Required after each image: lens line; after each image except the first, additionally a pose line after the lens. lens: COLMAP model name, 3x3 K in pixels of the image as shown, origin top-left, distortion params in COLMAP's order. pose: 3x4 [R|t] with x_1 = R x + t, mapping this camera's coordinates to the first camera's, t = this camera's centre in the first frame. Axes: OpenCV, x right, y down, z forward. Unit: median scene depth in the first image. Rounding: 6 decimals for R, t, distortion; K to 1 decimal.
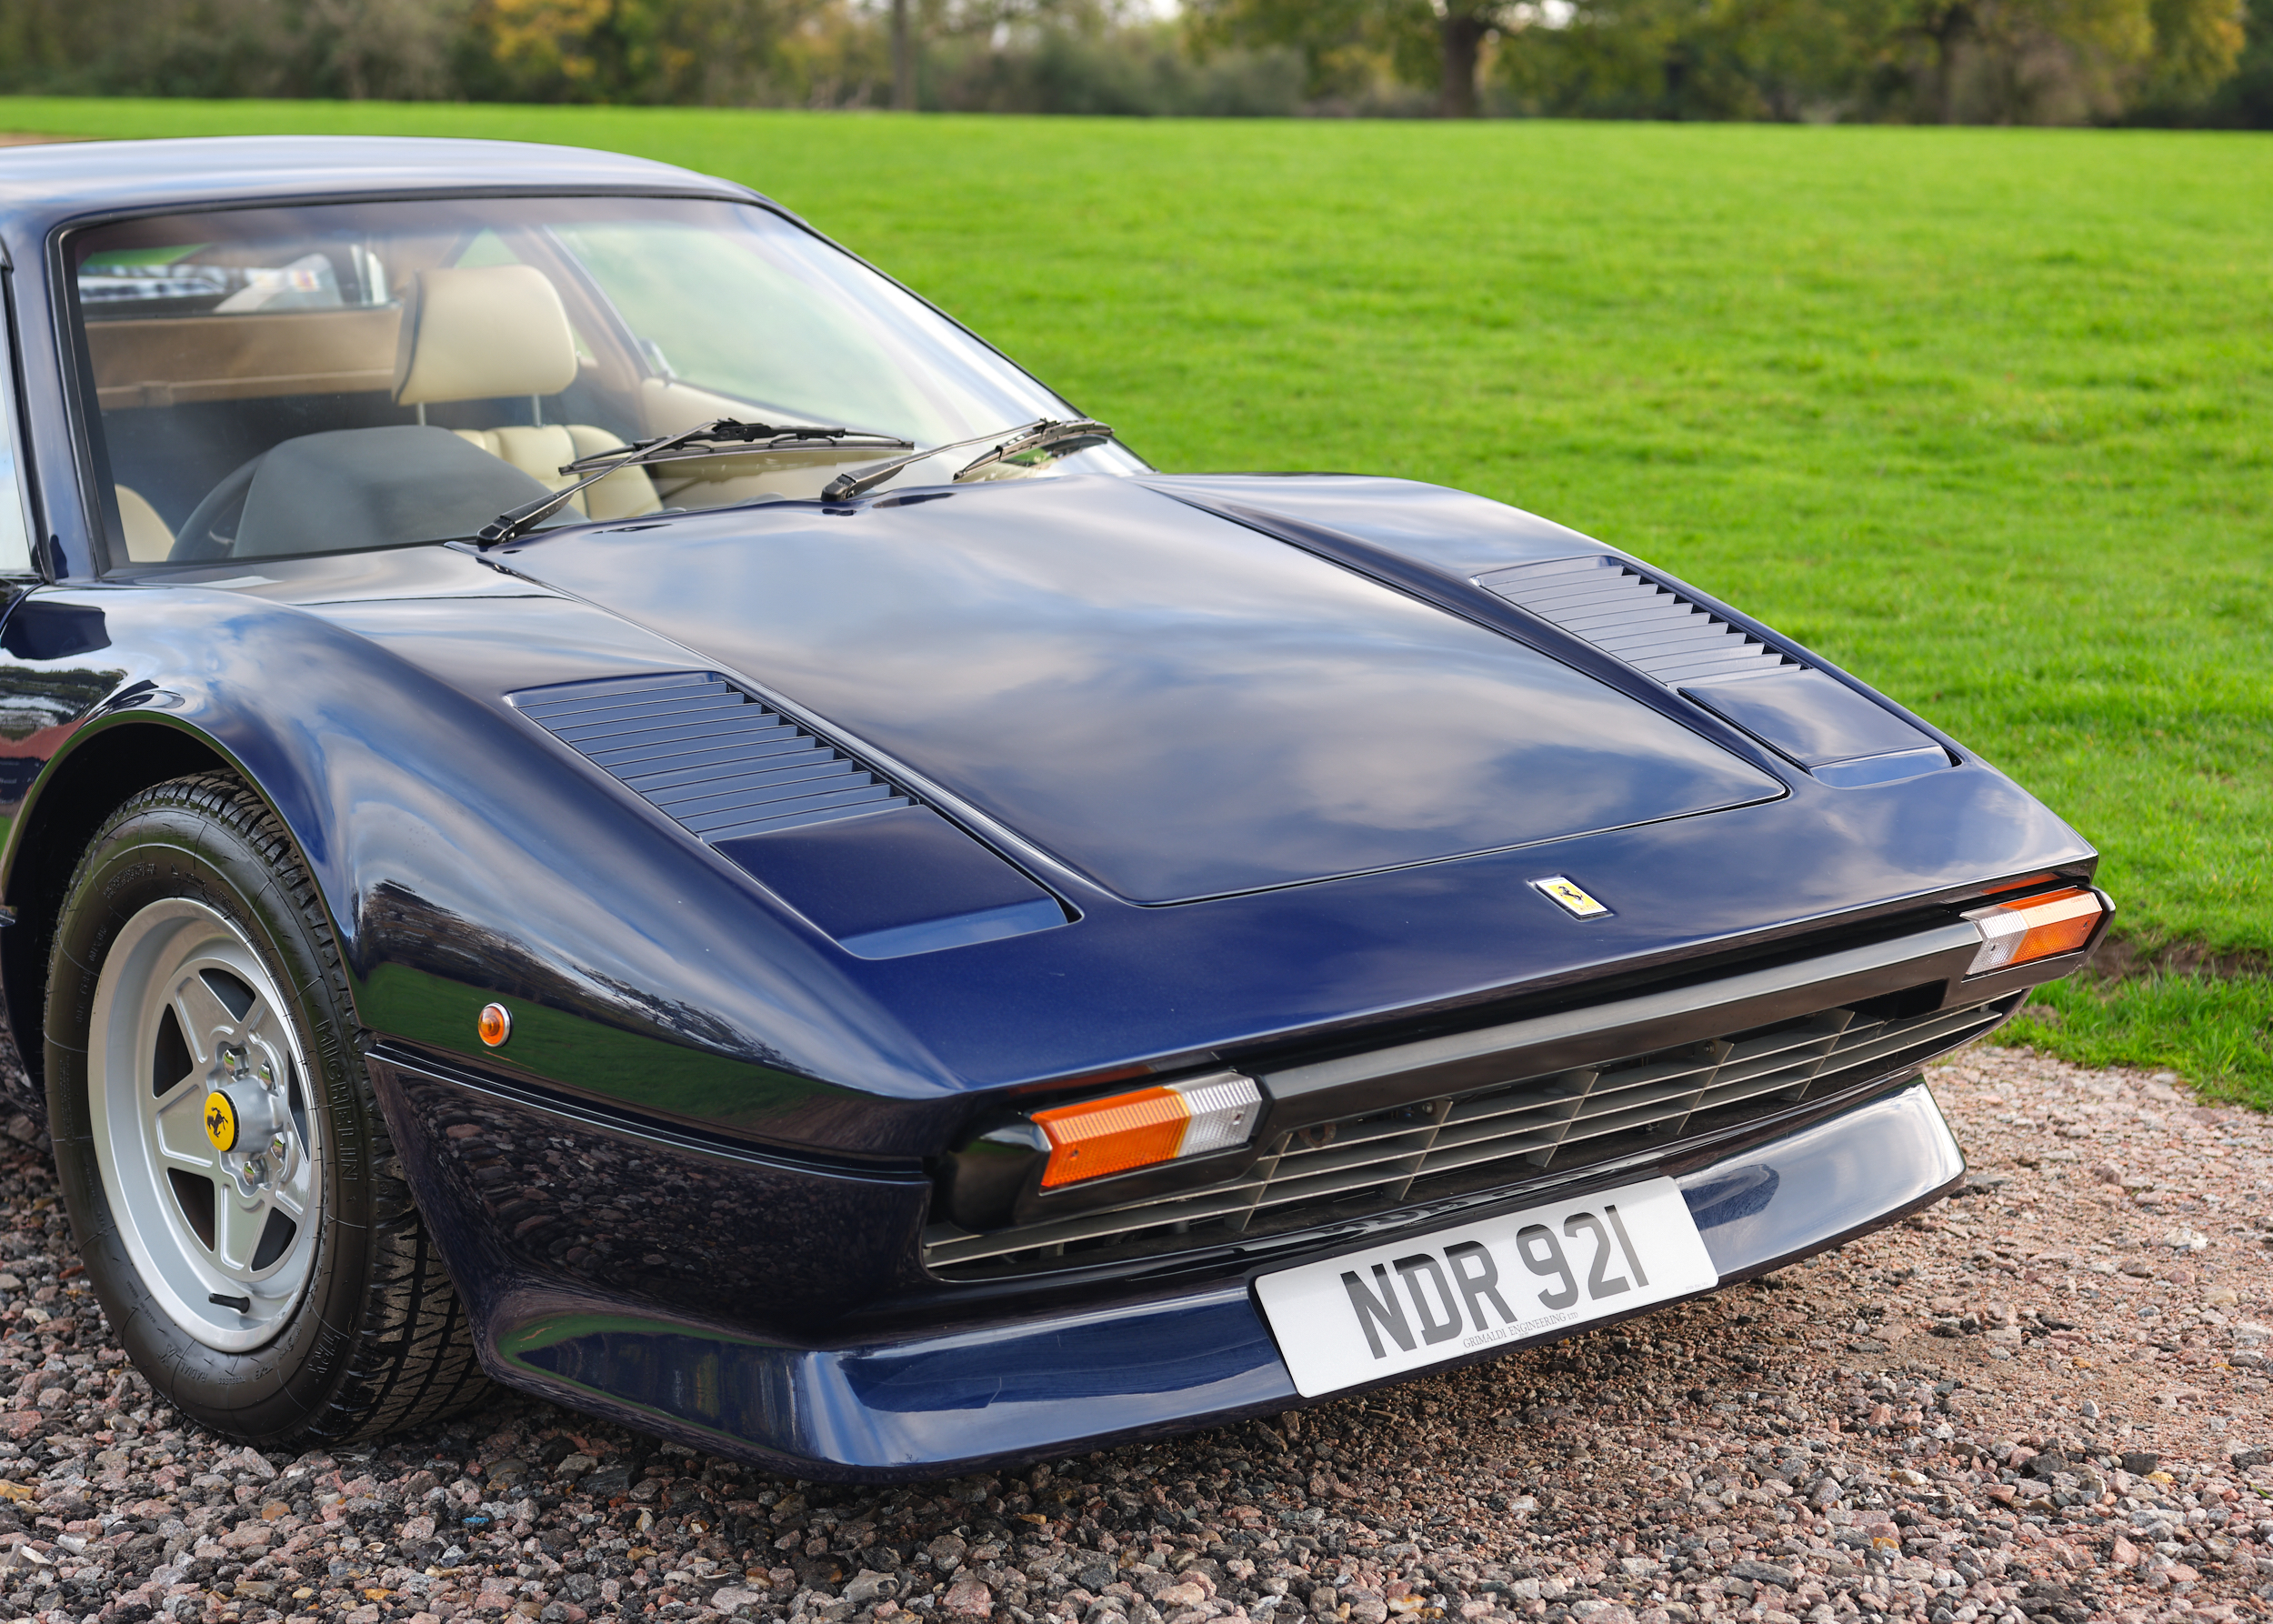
lens RADIAL K [[4227.3, 0, 1090.5], [0, 4227.3, 669.1], [0, 0, 1]] dist [0.010371, -0.029950]
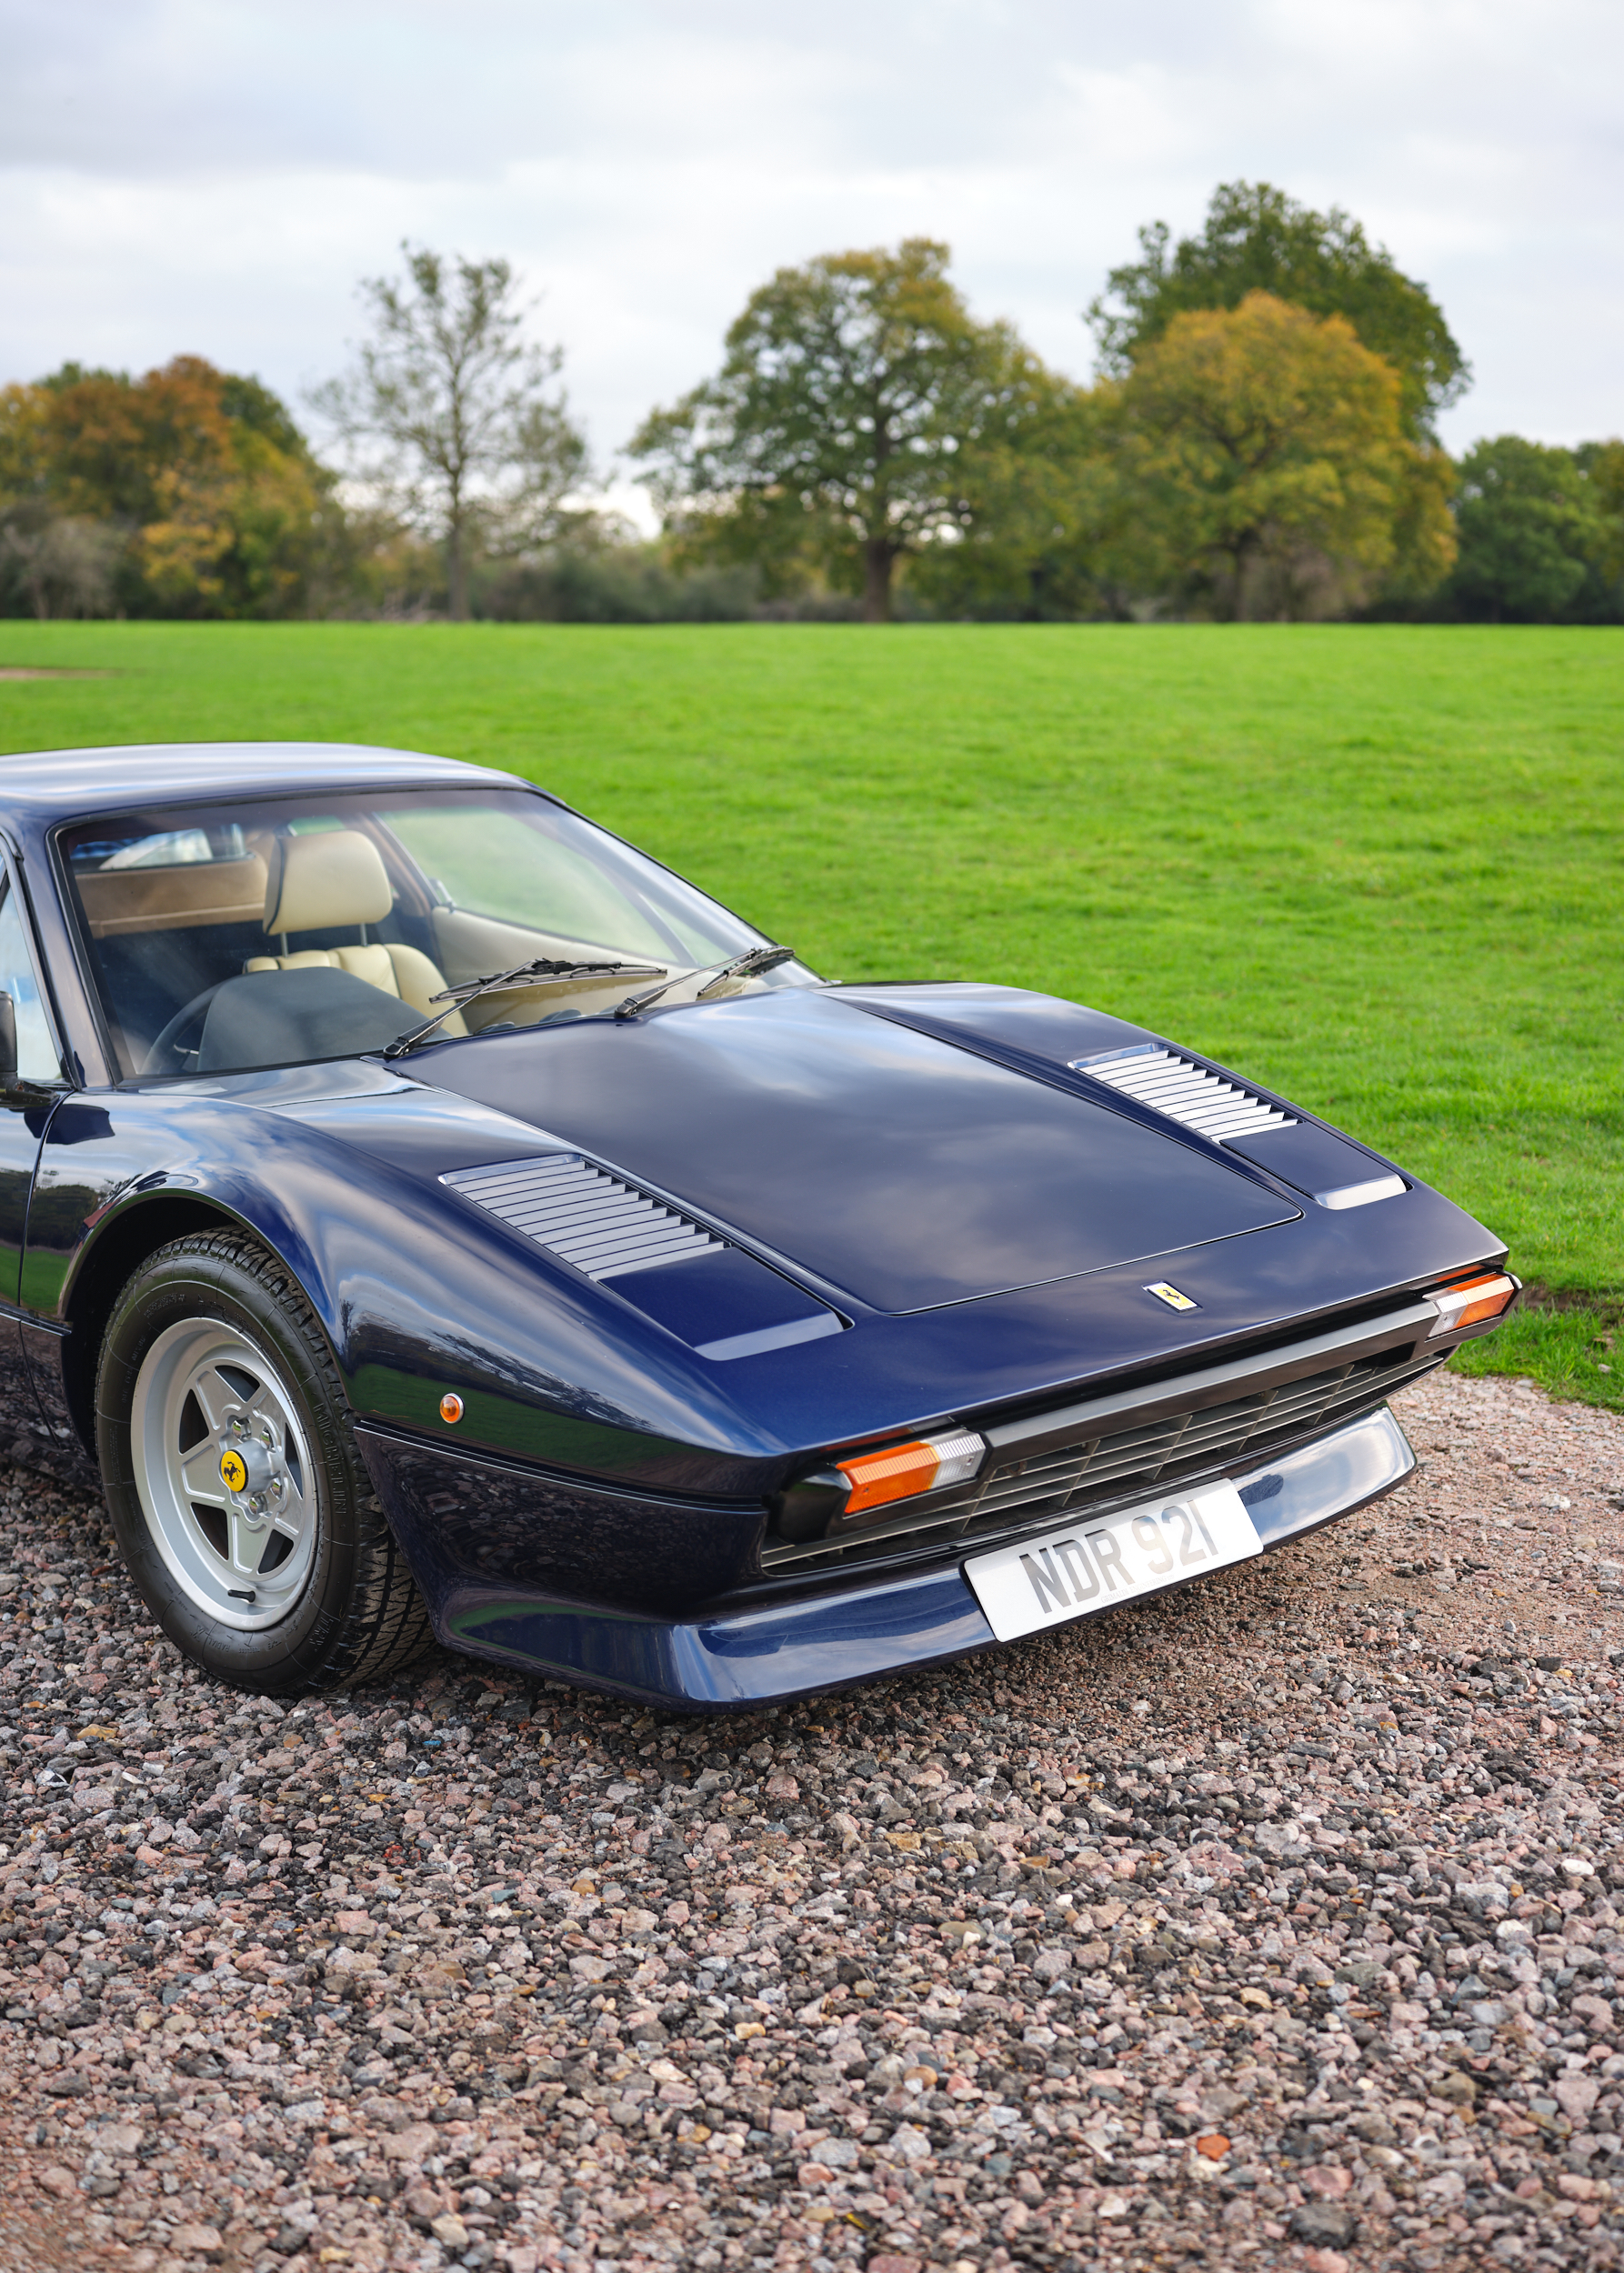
lens RADIAL K [[3156.9, 0, 812.0], [0, 3156.9, 1136.5], [0, 0, 1]] dist [0.007743, -0.003869]
pose [[0.997947, -0.022642, 0.059908, -0.071138], [0.020771, 0.999283, 0.031664, -0.036873], [-0.060582, -0.030355, 0.997702, -0.081369]]
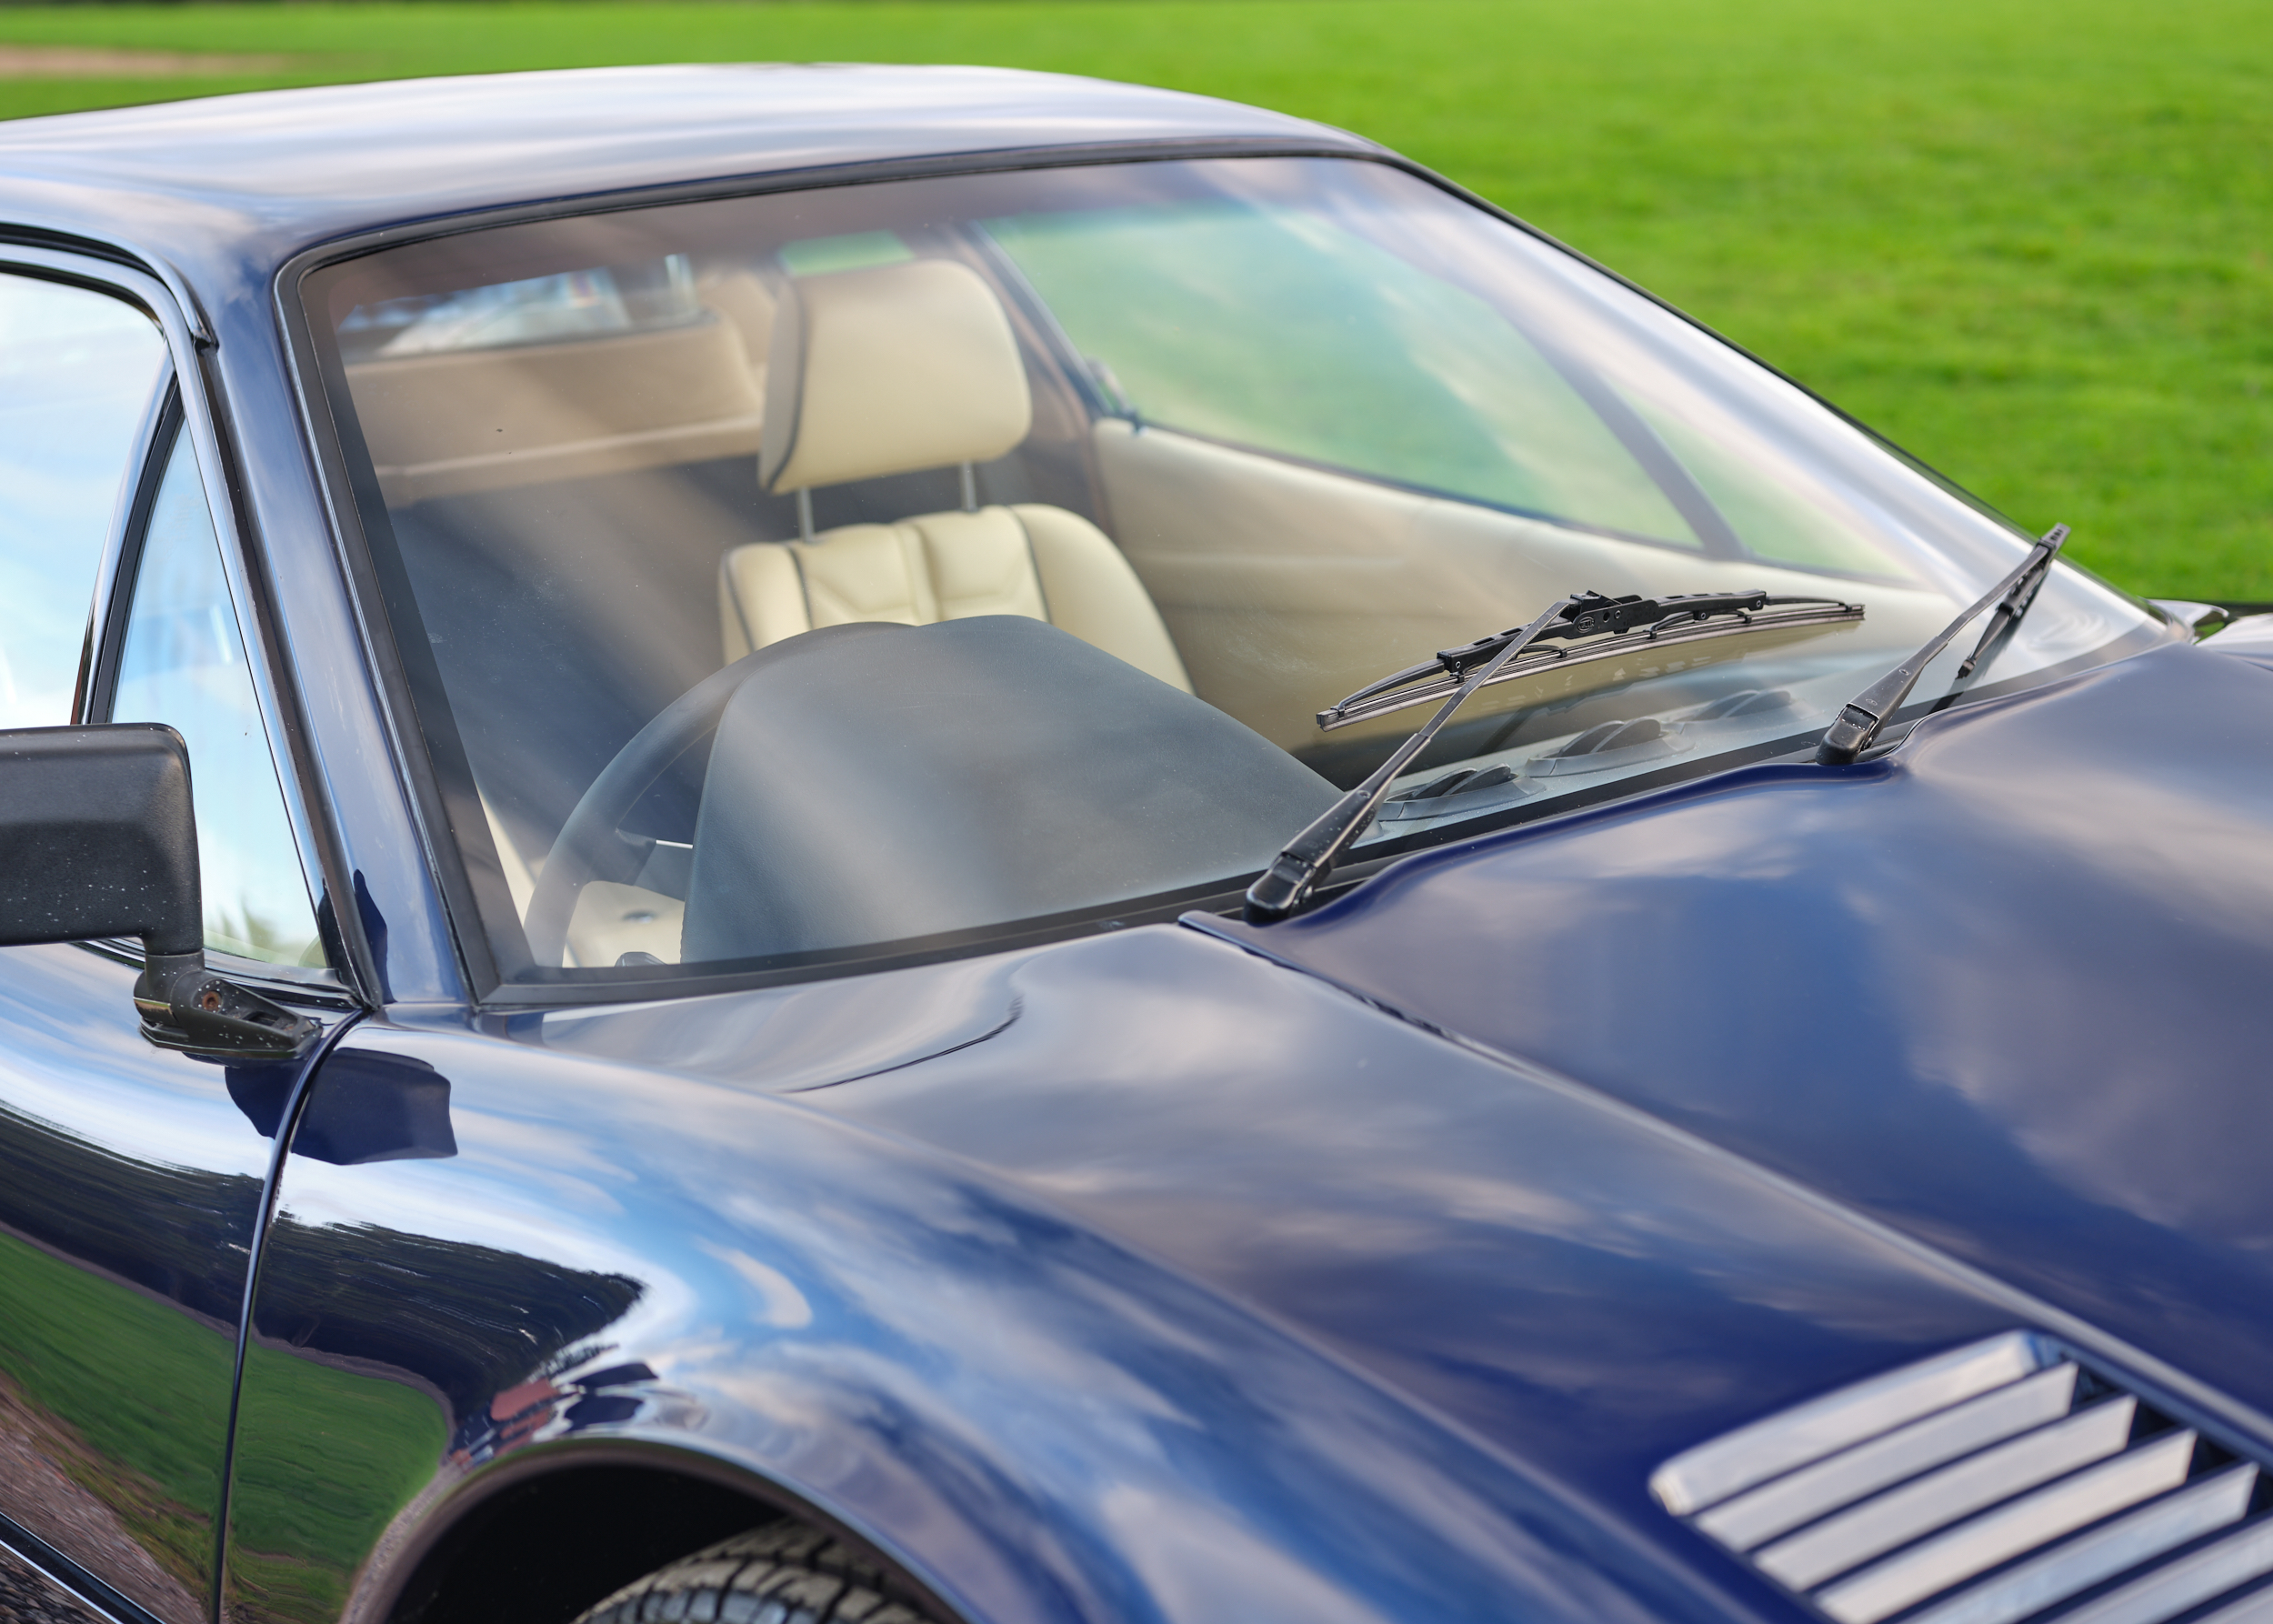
lens RADIAL K [[4012.5, 0, 1136.5], [0, 4012.5, 812.0], [0, 0, 1]] dist [0.005665, 0.002099]
pose [[0.999055, -0.035799, 0.024632, -0.185011], [0.033955, 0.996856, 0.071586, -0.082735], [-0.027117, -0.070682, 0.997130, 0.582422]]
